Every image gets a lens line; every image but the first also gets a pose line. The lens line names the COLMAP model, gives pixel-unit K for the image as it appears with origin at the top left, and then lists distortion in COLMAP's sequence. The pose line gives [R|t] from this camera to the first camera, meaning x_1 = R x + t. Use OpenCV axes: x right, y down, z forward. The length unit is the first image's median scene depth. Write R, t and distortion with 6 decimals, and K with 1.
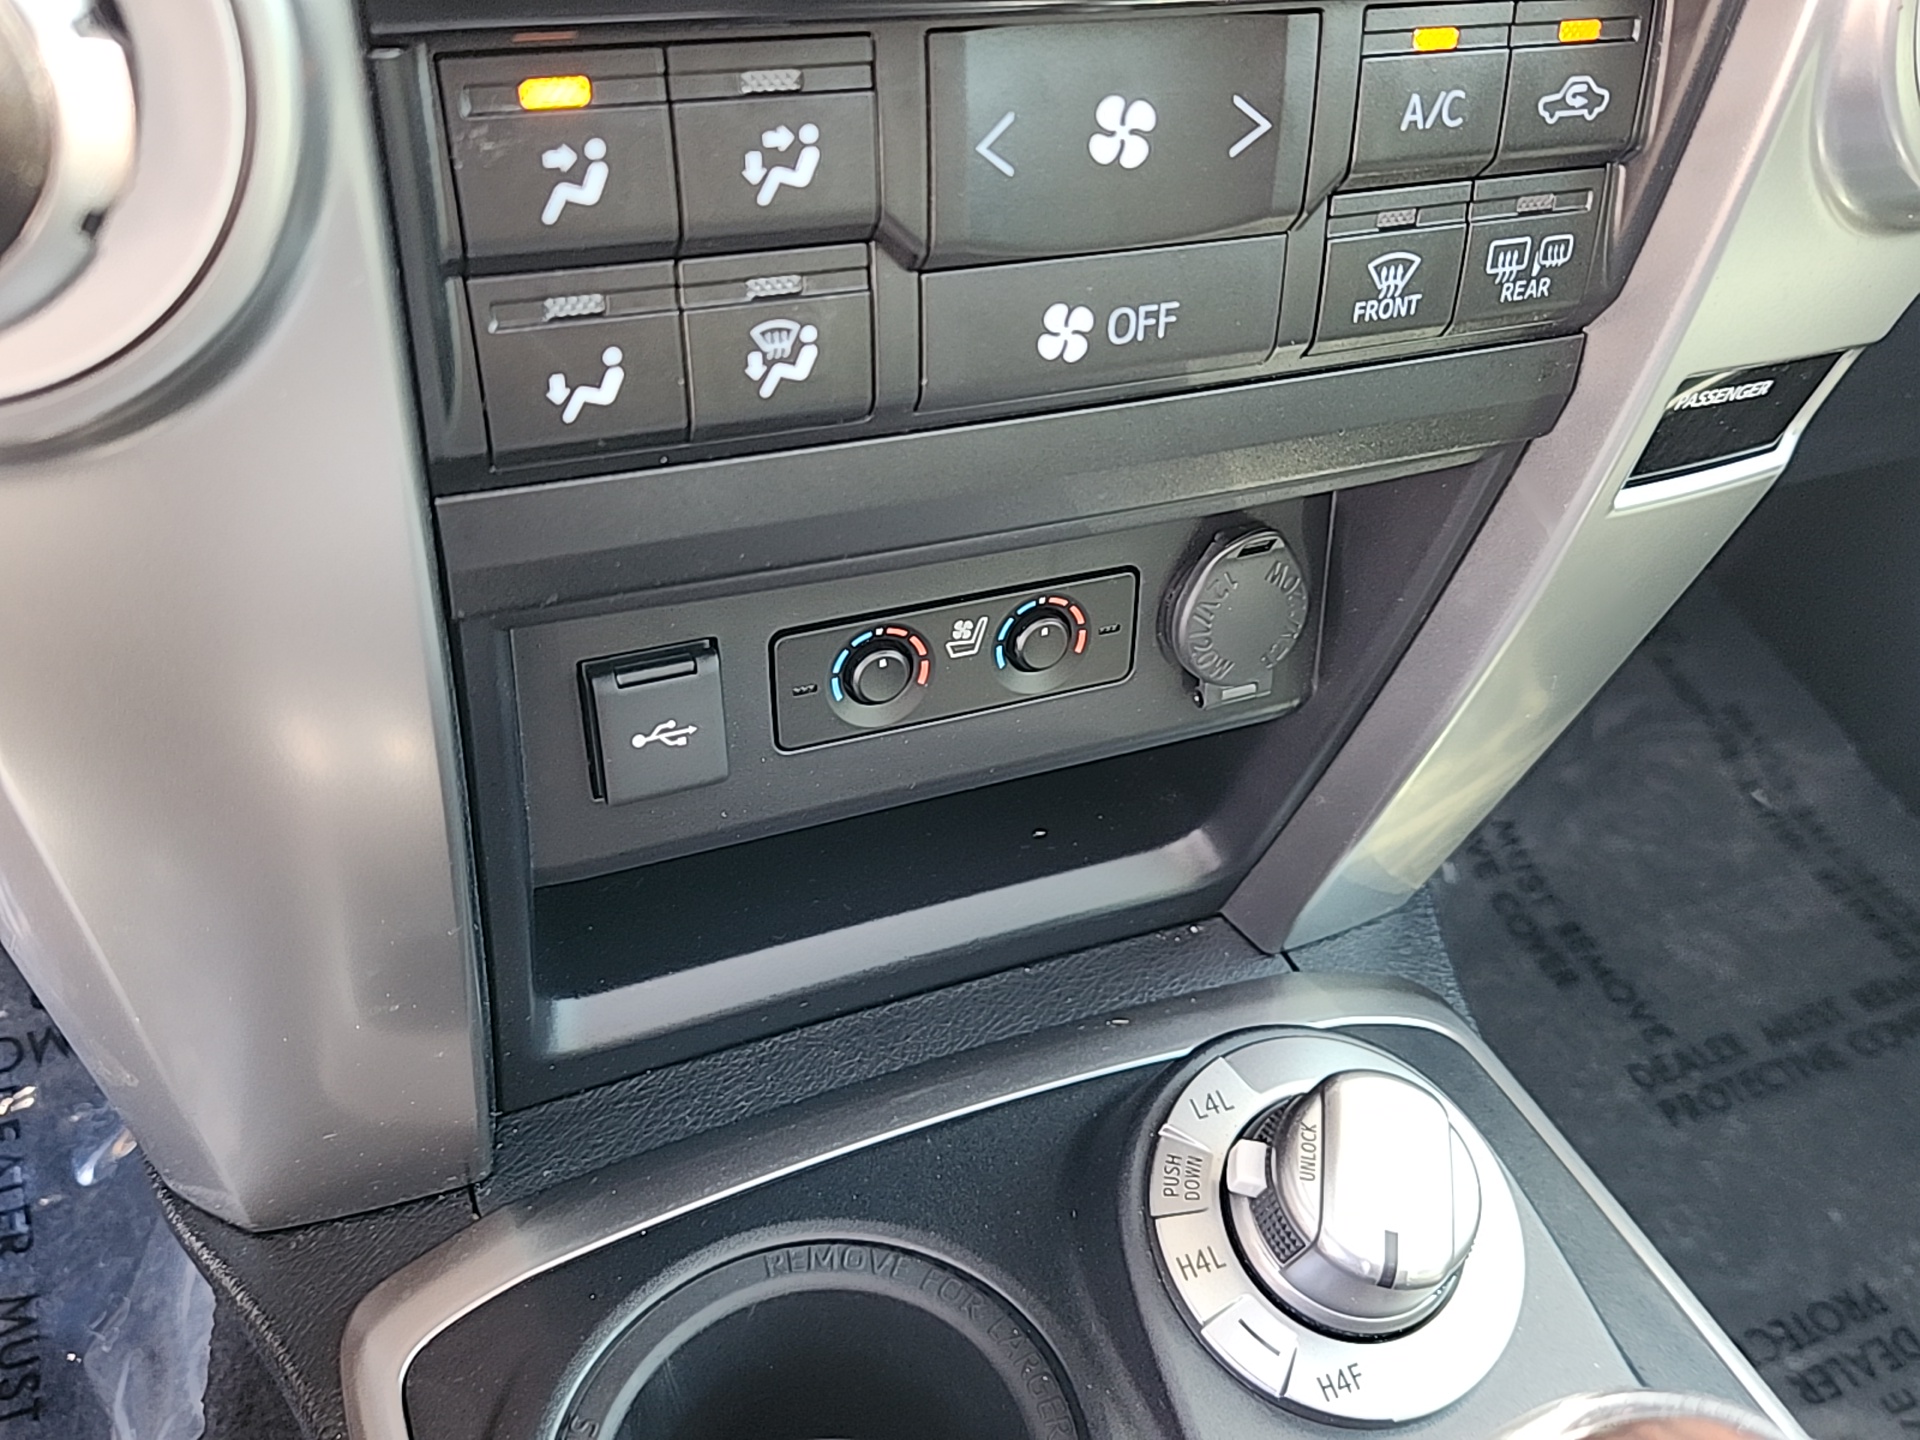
lens RADIAL K [[1623.3, 0, 960.0], [0, 1623.3, 720.0], [0, 0, 1]] dist [0.090510, -0.145529]
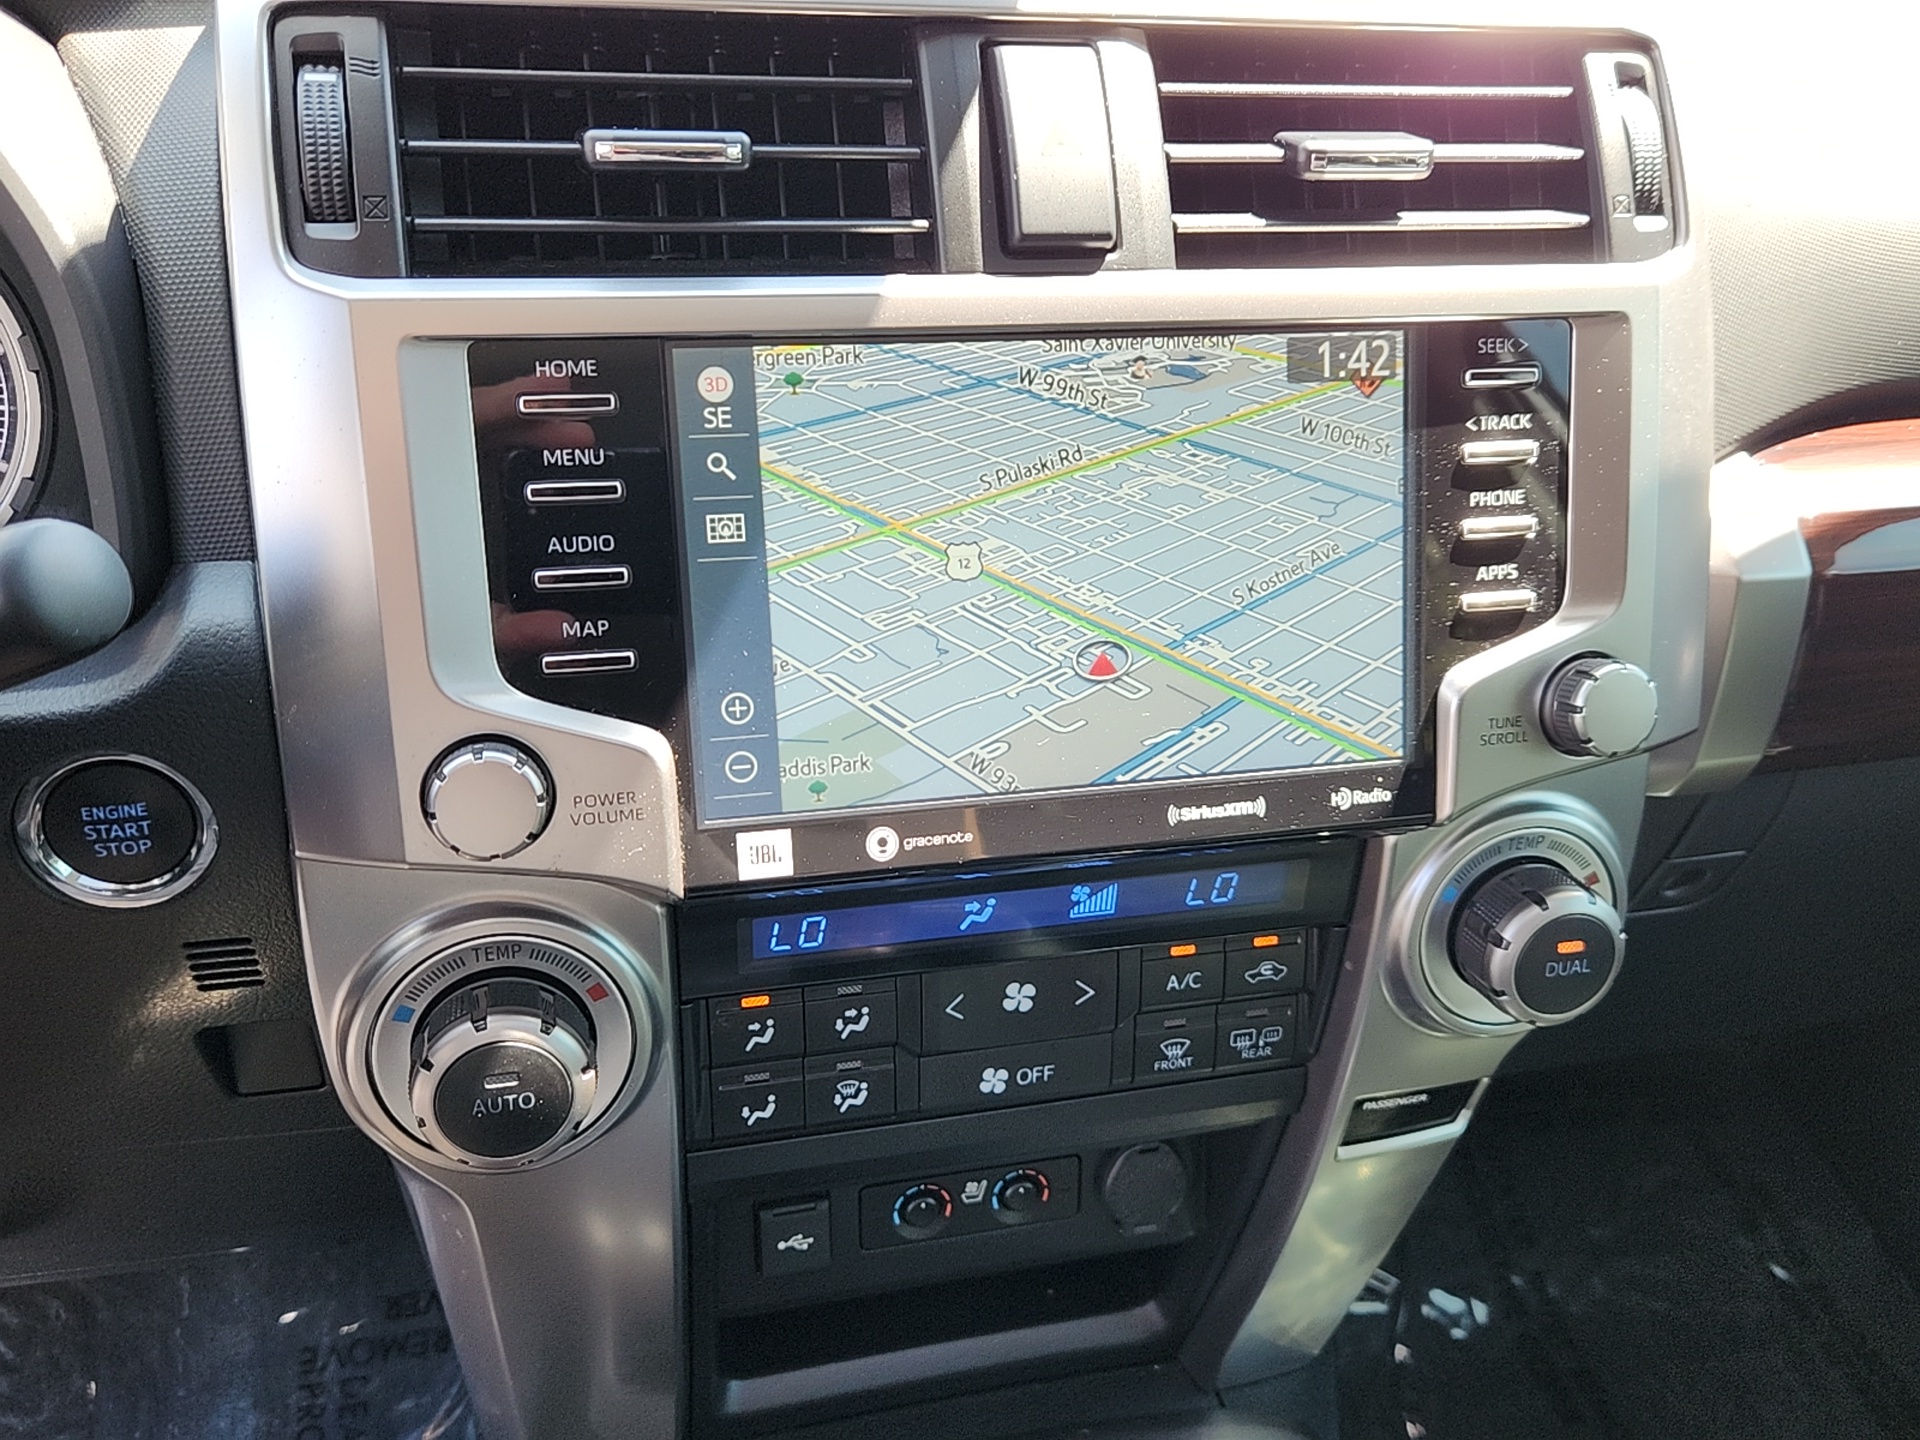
lens RADIAL K [[1577.6, 0, 970.0], [0, 1577.6, 724.6], [0, 0, 1]] dist [0.068403, -0.065775]
pose [[0.987482, 0.050375, -0.149472, 0.274505], [-0.078029, 0.979568, -0.185360, -0.270587], [0.137081, 0.194703, 0.971236, -0.902520]]
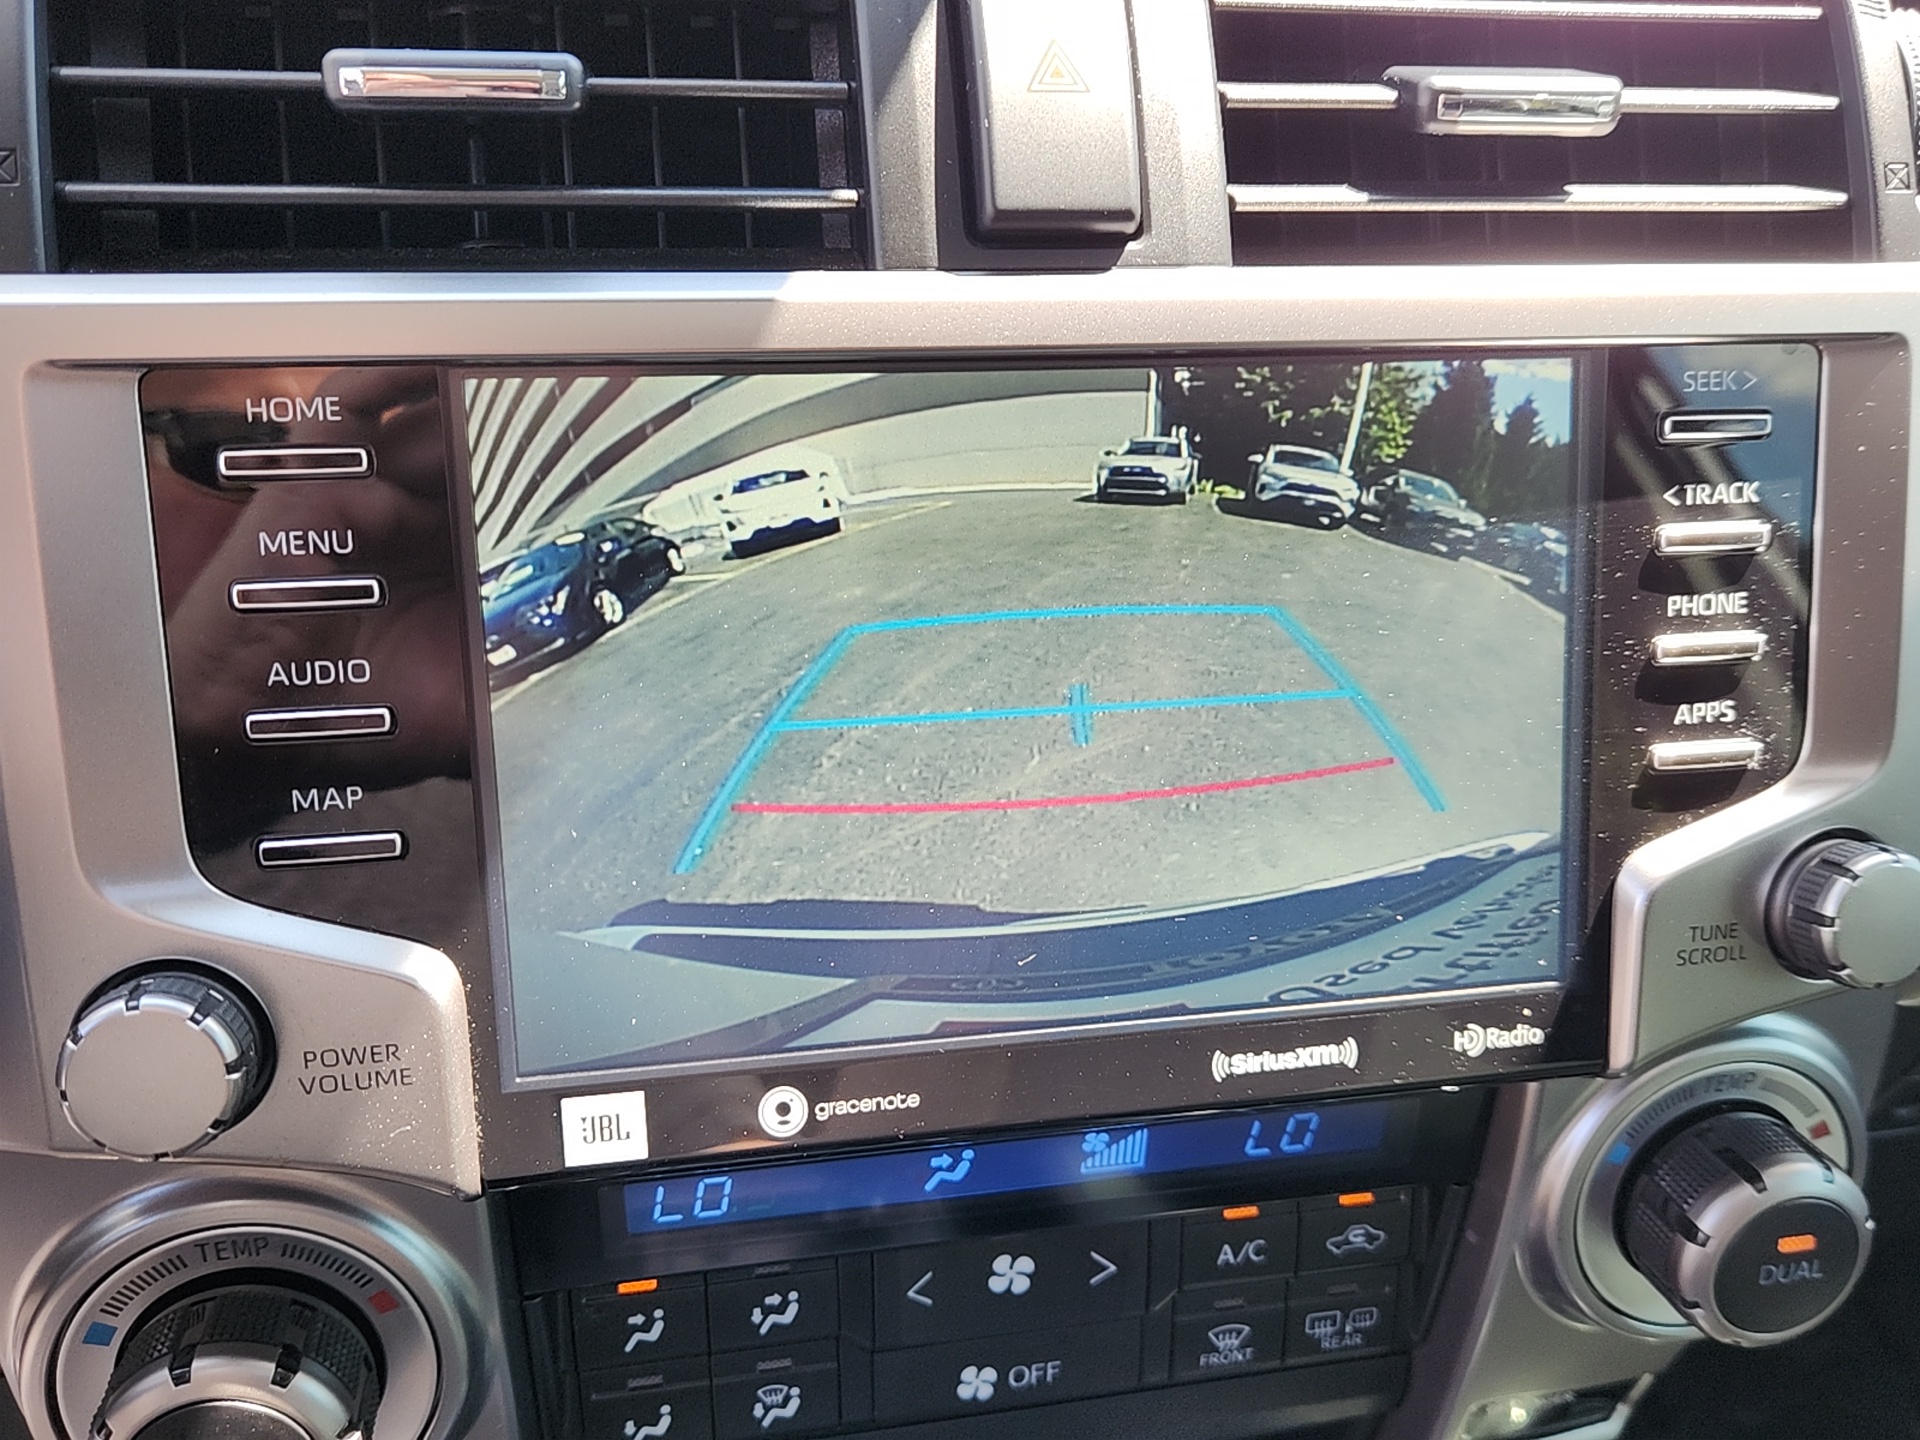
lens RADIAL K [[1591.4, 0, 981.9], [0, 1591.4, 751.0], [0, 0, 1]] dist [0.046015, -0.064384]
pose [[0.977595, 0.064986, -0.200213, 0.288081], [-0.102905, 0.977289, -0.185247, -0.471767], [0.183628, 0.201699, 0.962080, -0.463104]]
